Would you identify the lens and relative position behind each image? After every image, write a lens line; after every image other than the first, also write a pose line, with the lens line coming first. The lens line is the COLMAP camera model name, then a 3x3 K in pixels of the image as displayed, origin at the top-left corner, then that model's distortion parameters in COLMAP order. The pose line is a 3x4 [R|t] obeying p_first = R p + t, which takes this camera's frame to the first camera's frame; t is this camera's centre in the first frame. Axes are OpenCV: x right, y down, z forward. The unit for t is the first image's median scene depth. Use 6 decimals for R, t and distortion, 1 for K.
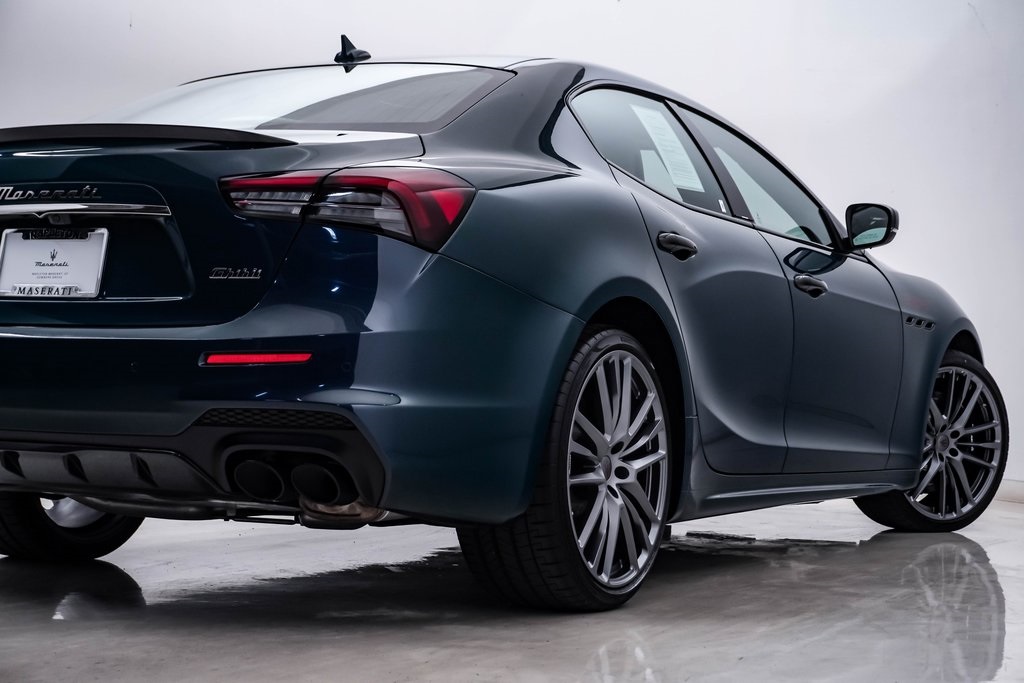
lens RADIAL K [[2025.8, 0, 512.0], [0, 2025.8, 341.5], [0, 0, 1]] dist [-0.017101, 0.114321]
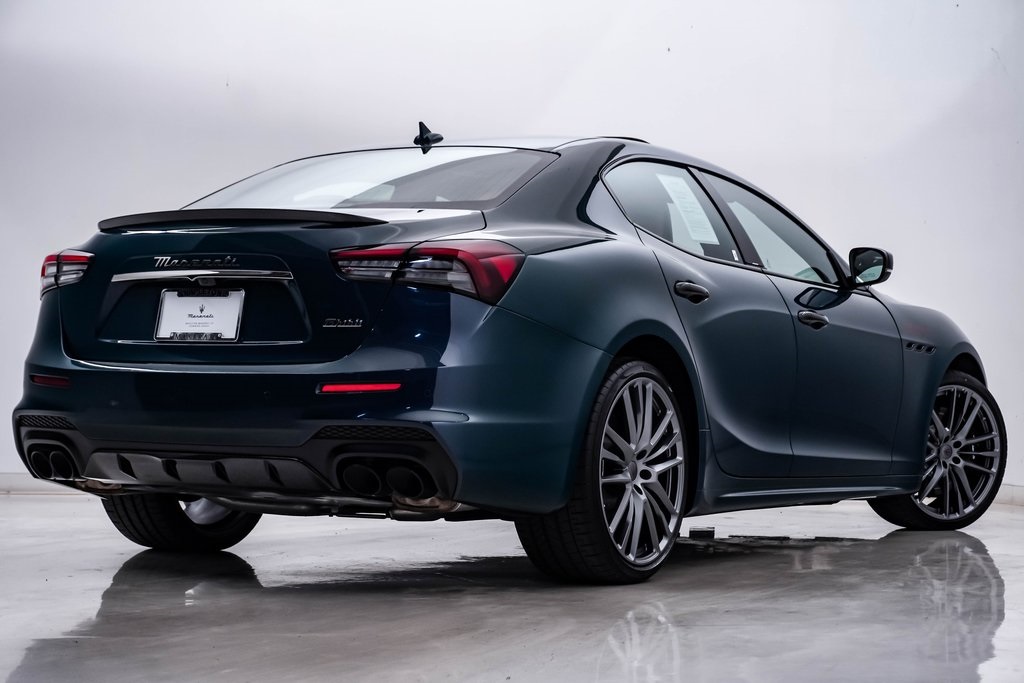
lens RADIAL K [[2187.0, 0, 512.0], [0, 2187.0, 341.5], [0, 0, 1]] dist [-0.066402, -0.027744]
pose [[0.999226, -0.009361, -0.038215, 0.024455], [0.009123, 0.999938, -0.006420, -0.010101], [0.038273, 0.006066, 0.999249, -0.367133]]
